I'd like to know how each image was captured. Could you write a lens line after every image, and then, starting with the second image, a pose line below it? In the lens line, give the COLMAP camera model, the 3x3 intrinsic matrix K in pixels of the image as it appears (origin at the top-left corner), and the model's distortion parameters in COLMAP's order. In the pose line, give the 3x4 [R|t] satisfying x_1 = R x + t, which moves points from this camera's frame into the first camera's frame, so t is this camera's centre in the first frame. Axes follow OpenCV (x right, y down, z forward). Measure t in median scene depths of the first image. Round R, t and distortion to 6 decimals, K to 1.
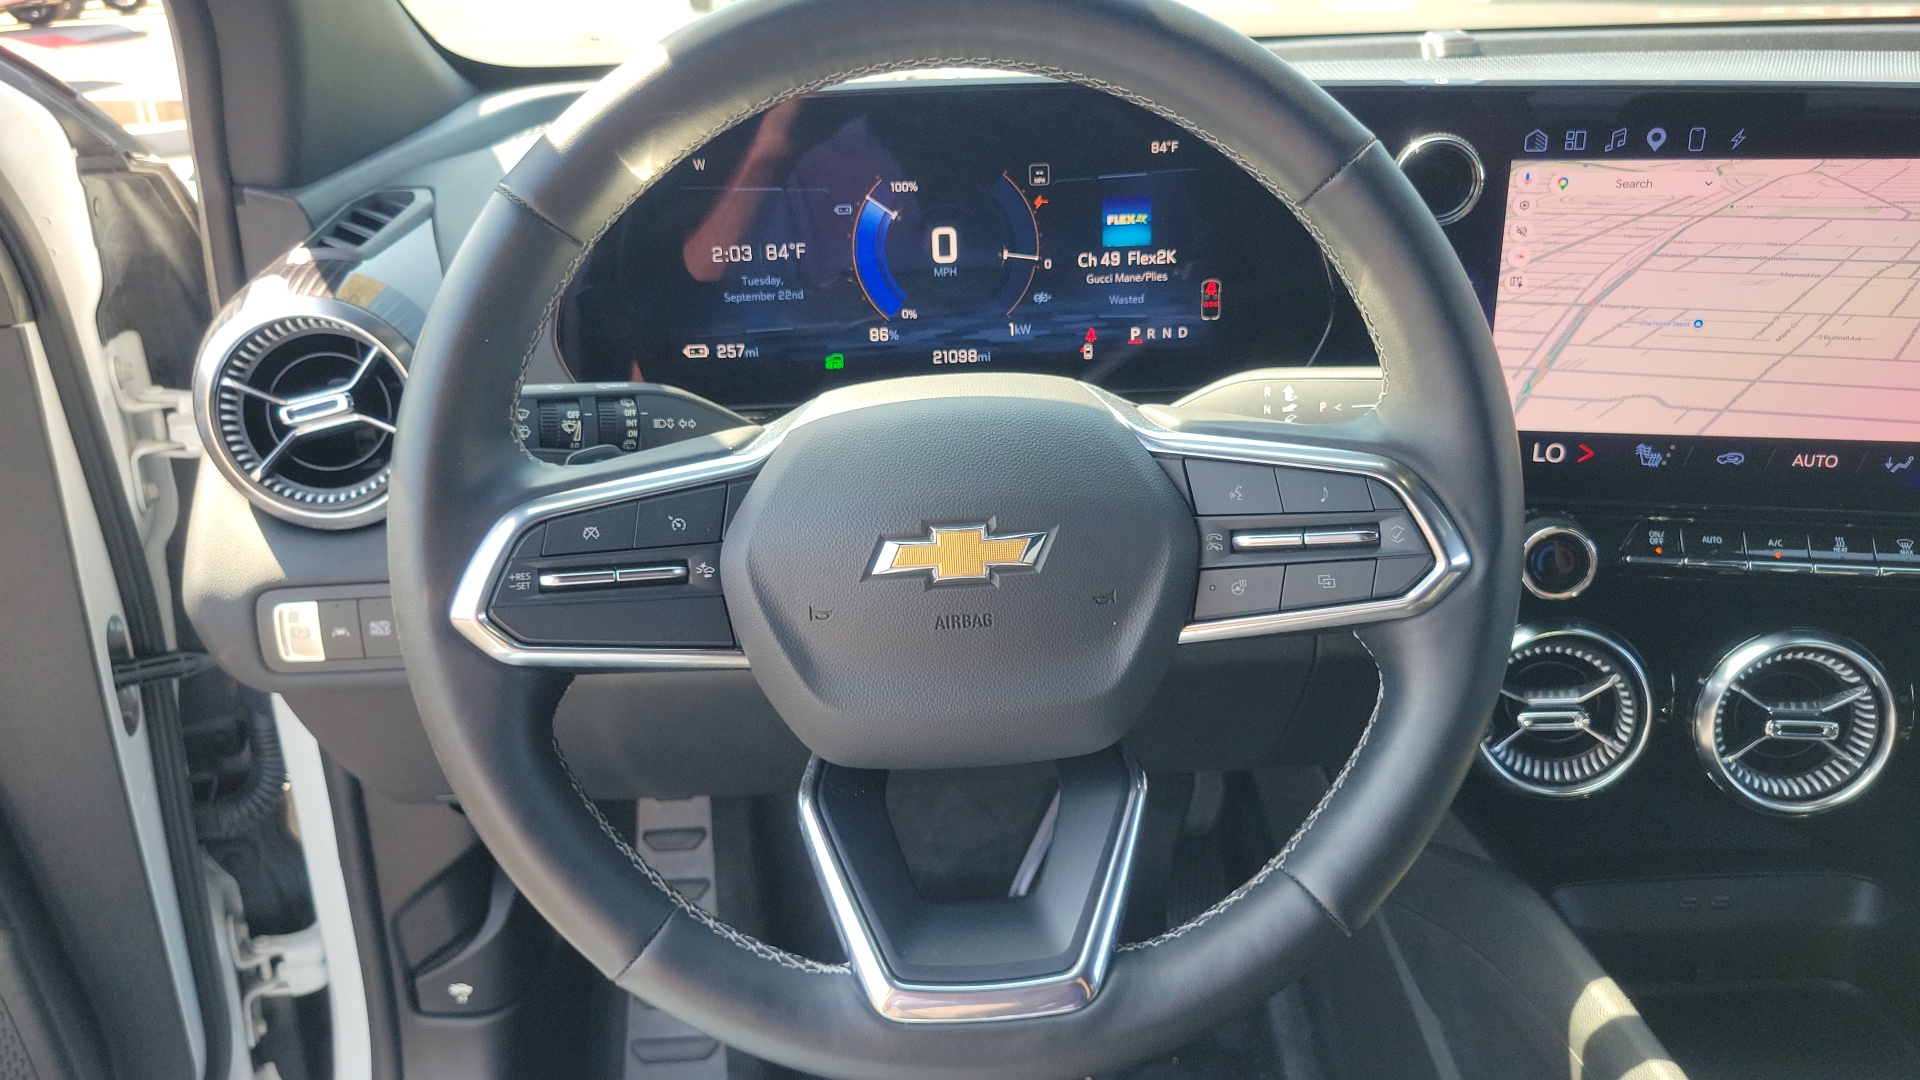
lens RADIAL K [[1454.7, 0, 964.1], [0, 1454.7, 542.6], [0, 0, 1]] dist [0.027824, -0.019609]
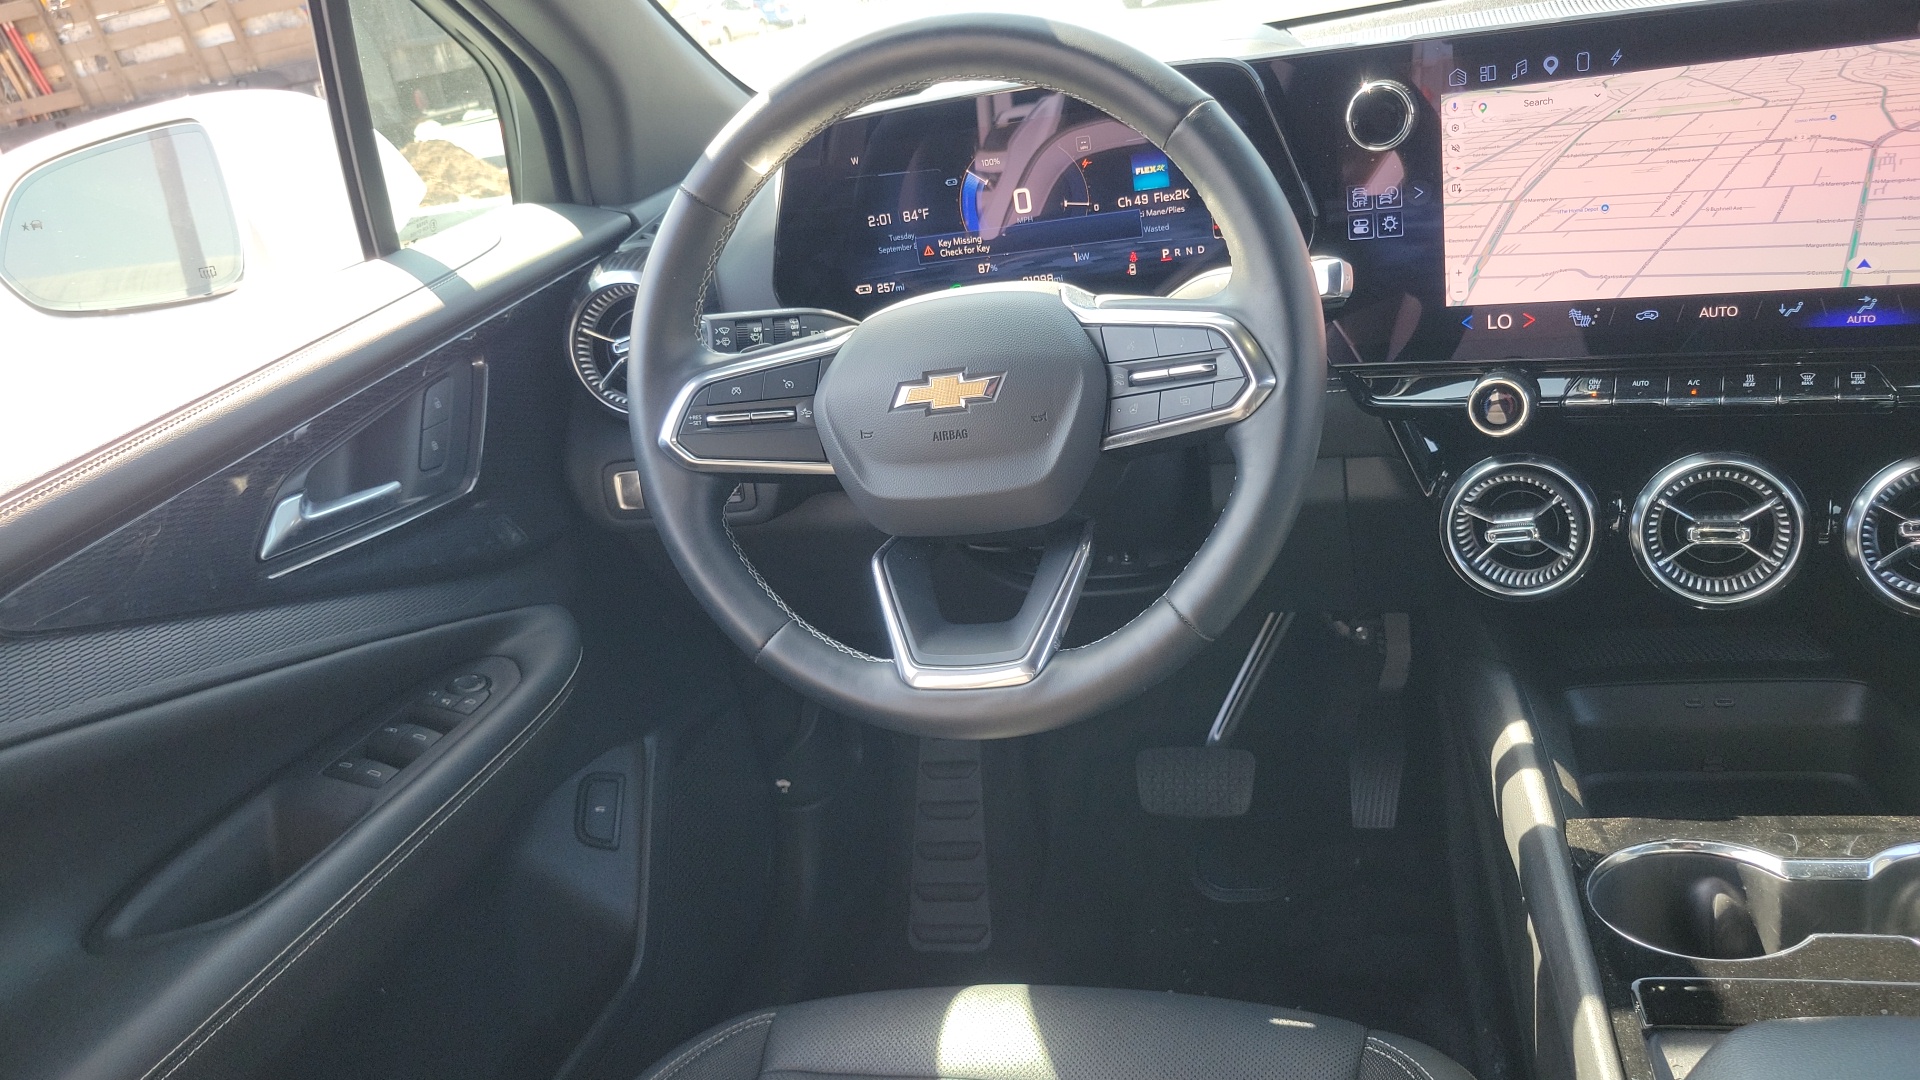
lens RADIAL K [[1454.7, 0, 952.0], [0, 1454.7, 540.0], [0, 0, 1]] dist [0.027824, -0.019609]
pose [[0.949126, -0.018559, -0.314348, 0.354607], [0.020457, 0.999787, 0.002740, 0.117421], [0.314230, -0.009032, 0.949304, -0.357992]]
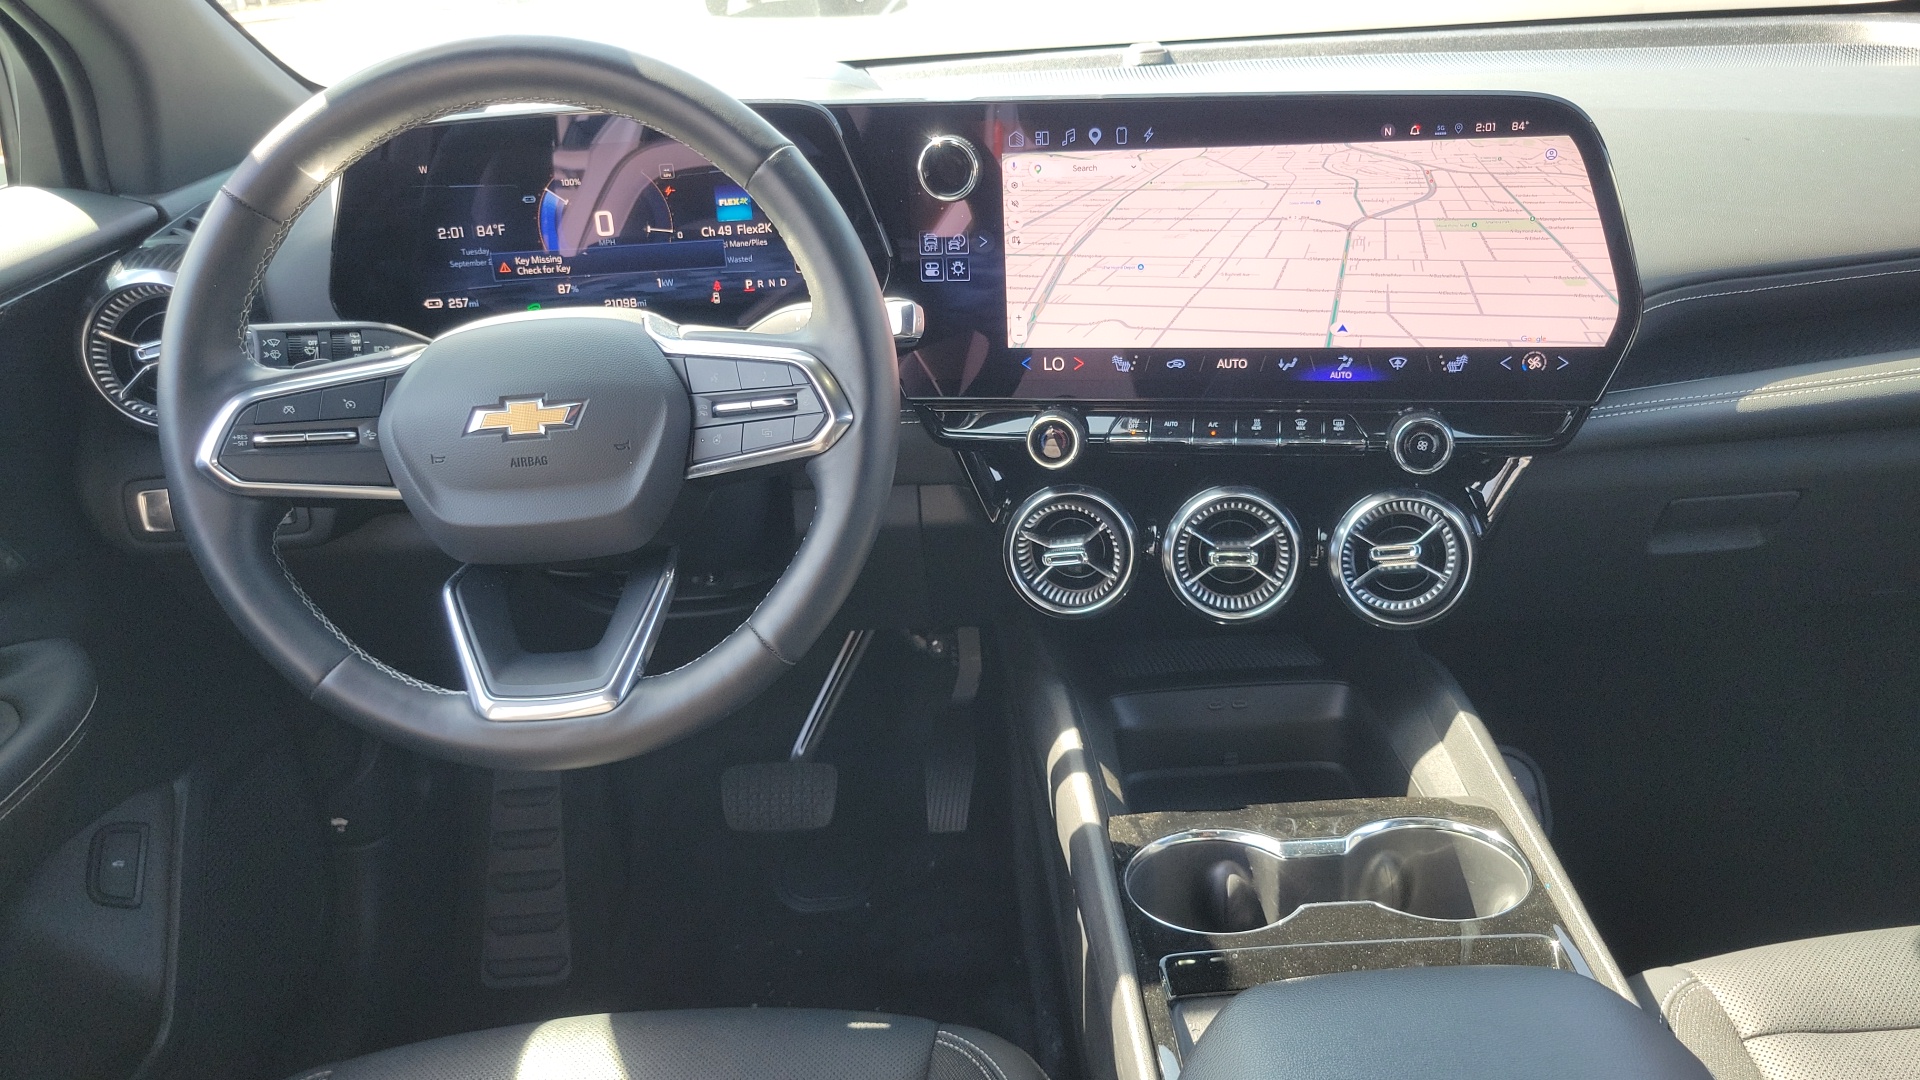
lens RADIAL K [[1454.7, 0, 975.8], [0, 1454.7, 540.1], [0, 0, 1]] dist [0.027824, -0.019609]
pose [[0.999528, -0.020900, -0.022496, 0.364411], [0.020954, 0.999778, 0.002177, 0.103690], [0.022446, -0.002647, 0.999745, -0.390148]]
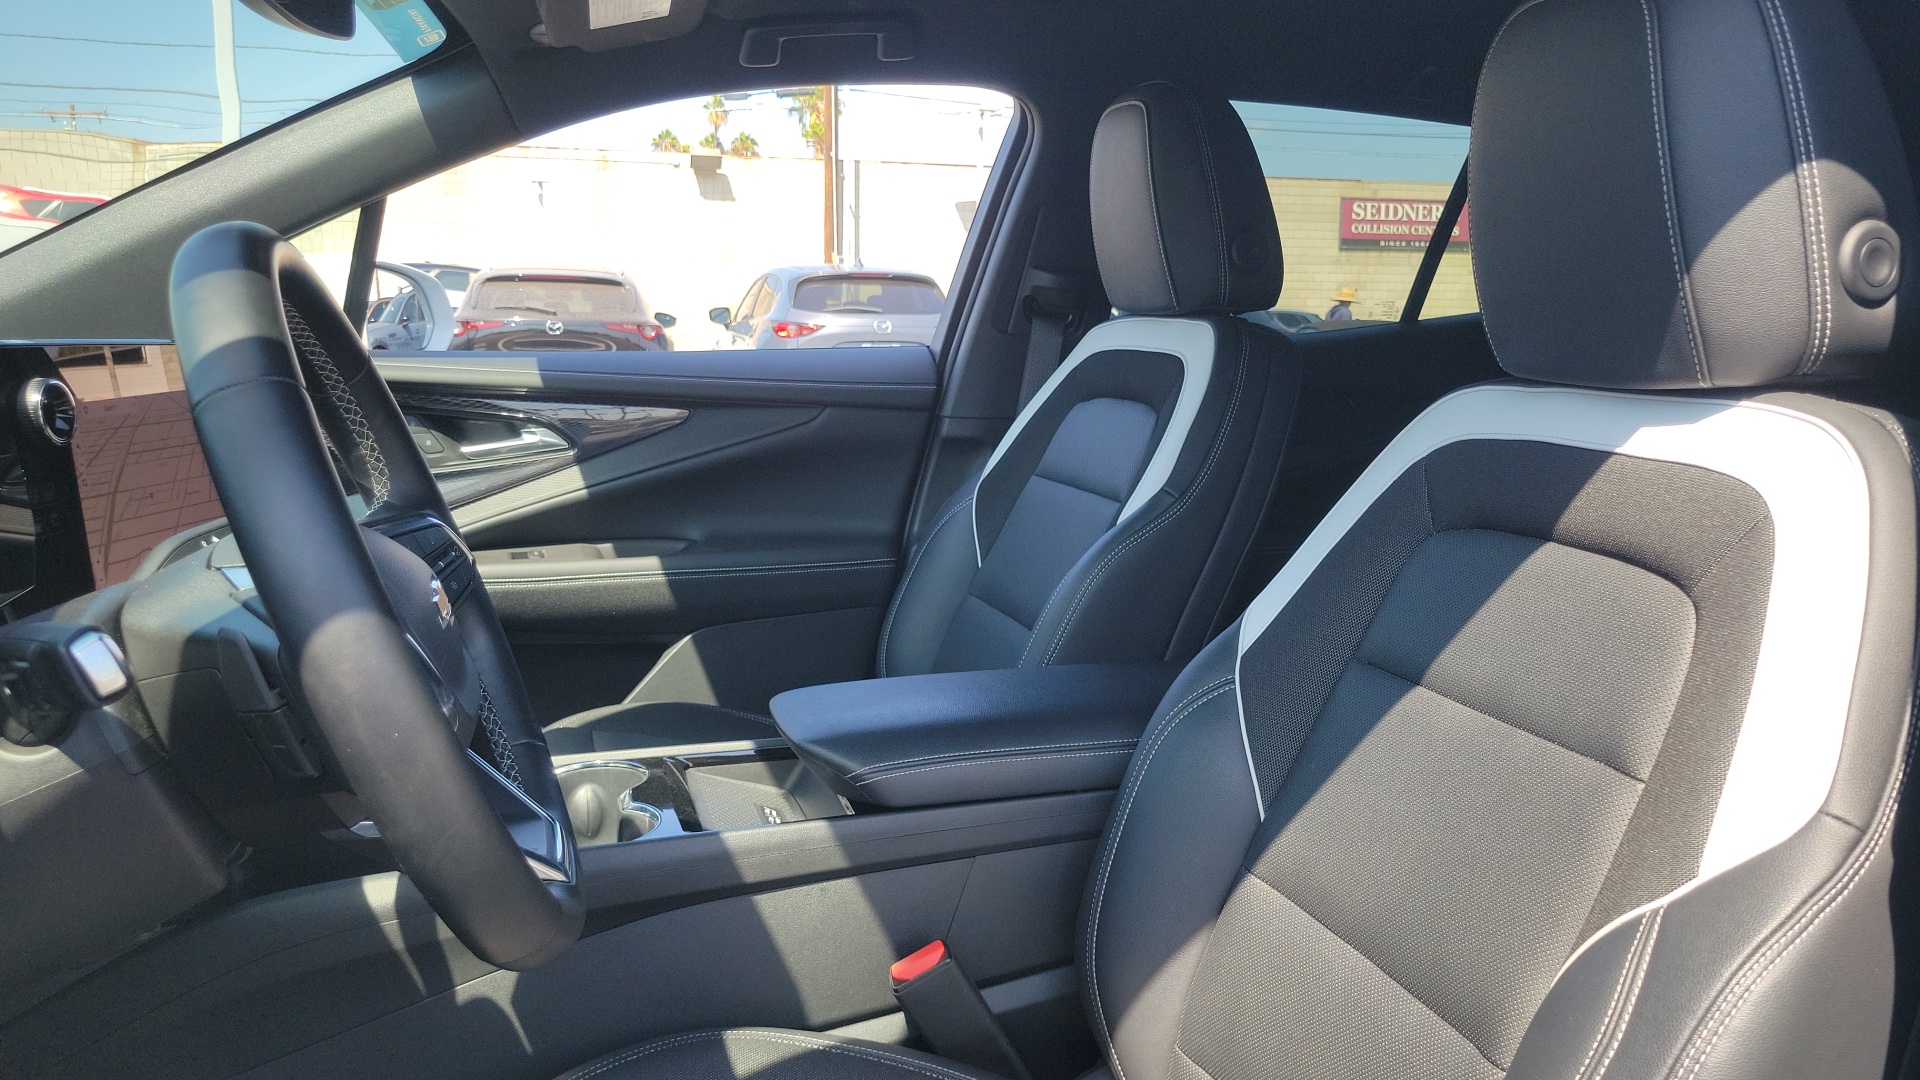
lens RADIAL K [[1417.2, 0, 954.7], [0, 1417.2, 547.6], [0, 0, 1]] dist [-0.014649, -0.008177]
pose [[-0.244986, -0.134208, 0.960193, -1.066895], [0.366713, 0.903969, 0.219913, -0.115602], [-0.897498, 0.405991, -0.172244, 0.526636]]
